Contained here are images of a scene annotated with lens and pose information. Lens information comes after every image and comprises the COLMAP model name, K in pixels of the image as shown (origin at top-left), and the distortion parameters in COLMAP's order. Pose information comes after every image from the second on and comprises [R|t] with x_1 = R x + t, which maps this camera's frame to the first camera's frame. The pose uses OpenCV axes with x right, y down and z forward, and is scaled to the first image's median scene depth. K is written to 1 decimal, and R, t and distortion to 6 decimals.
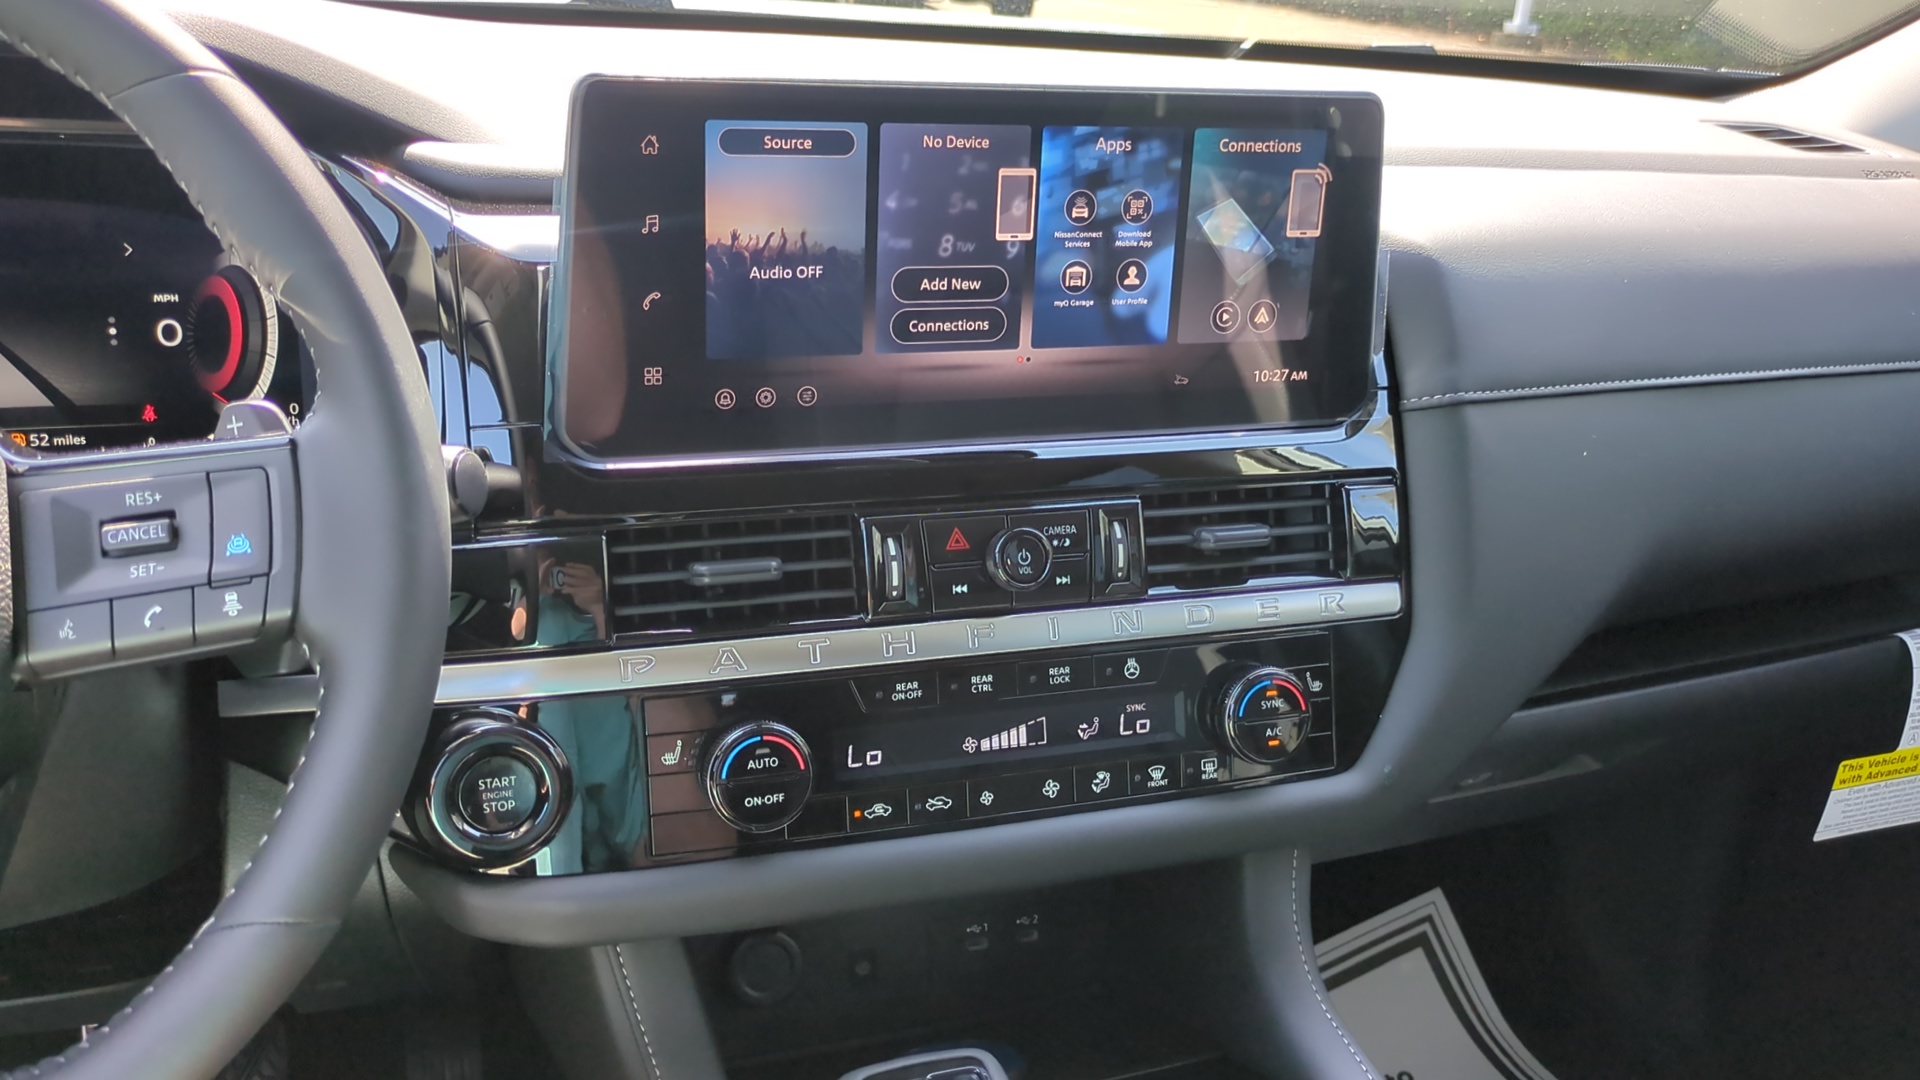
lens RADIAL K [[1604.3, 0, 960.0], [0, 1604.3, 540.0], [0, 0, 1]] dist [0.085700, -0.165287]
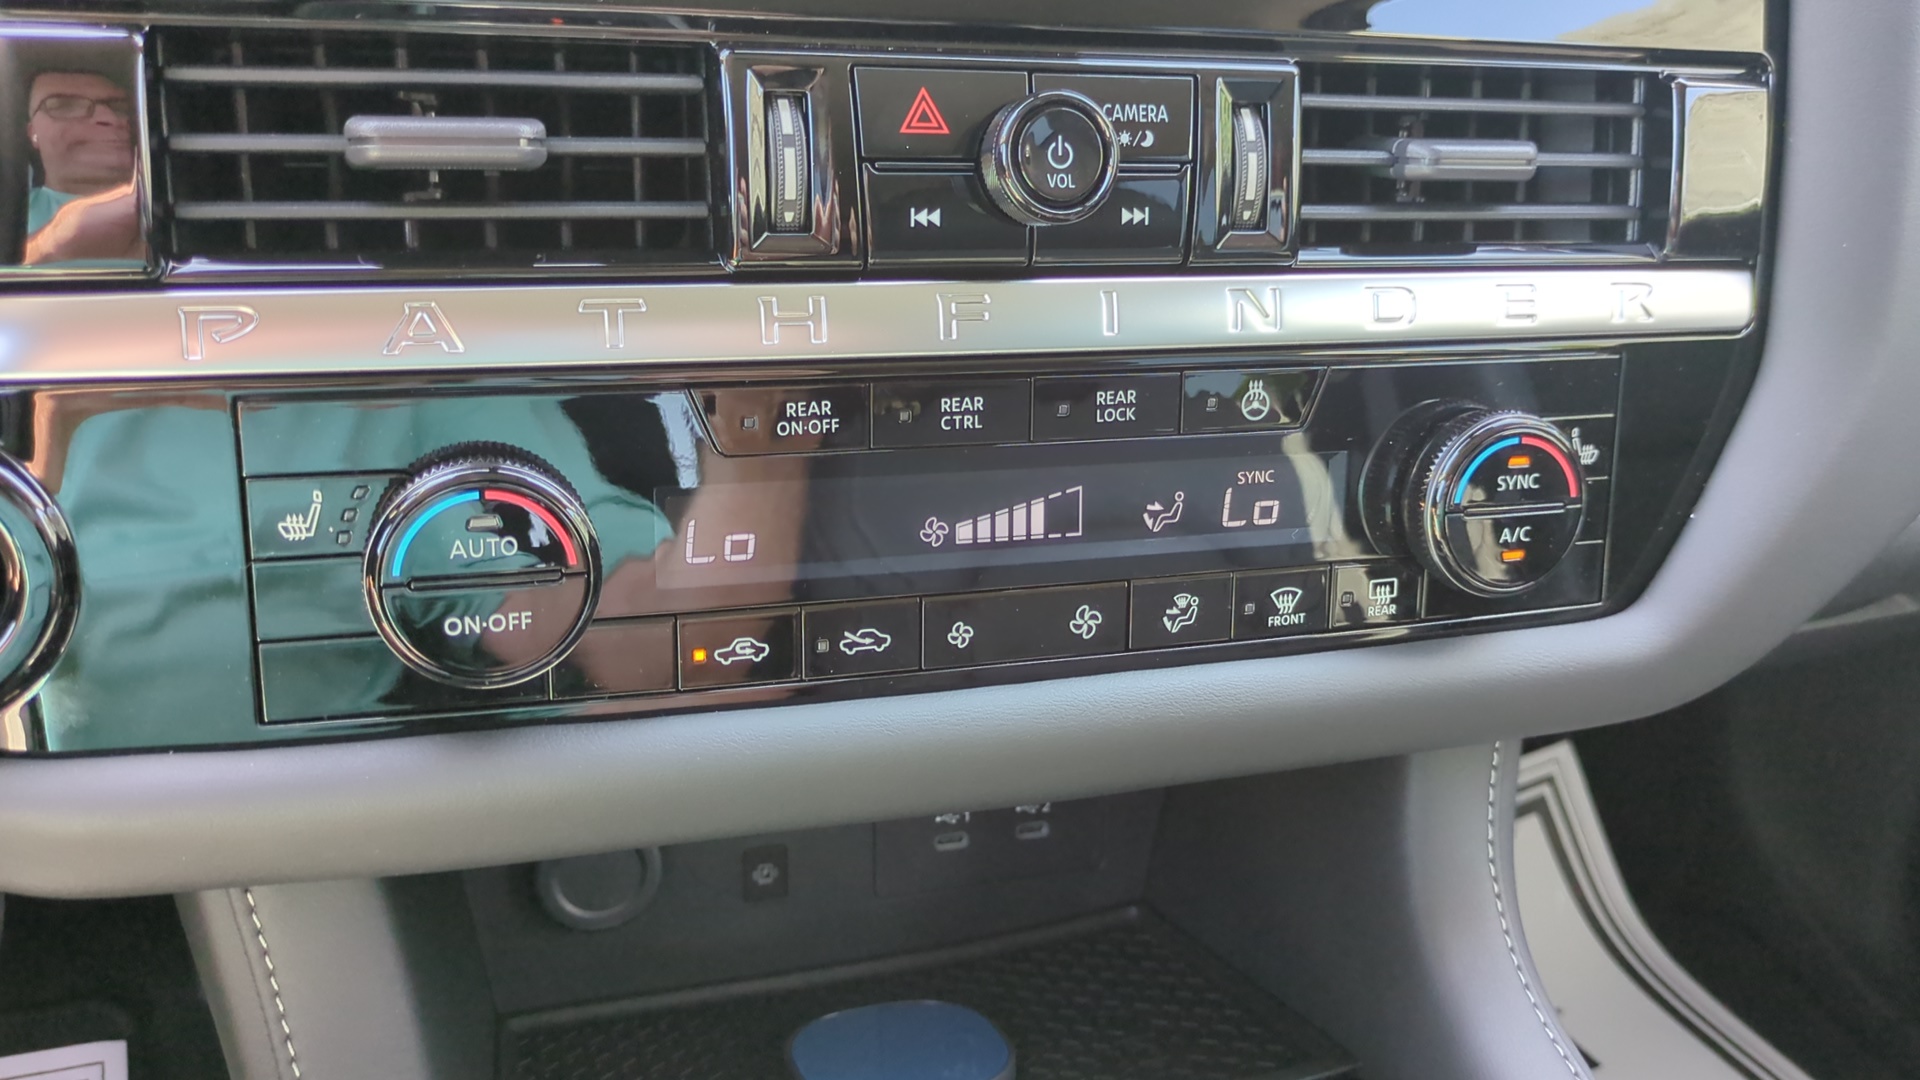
lens RADIAL K [[1604.3, 0, 960.0], [0, 1604.3, 540.0], [0, 0, 1]] dist [0.085700, -0.165287]
pose [[0.998454, 0.052246, -0.018971, 0.024560], [-0.049077, 0.988874, 0.140425, 0.057520], [0.026097, -0.139277, 0.989910, 0.489909]]
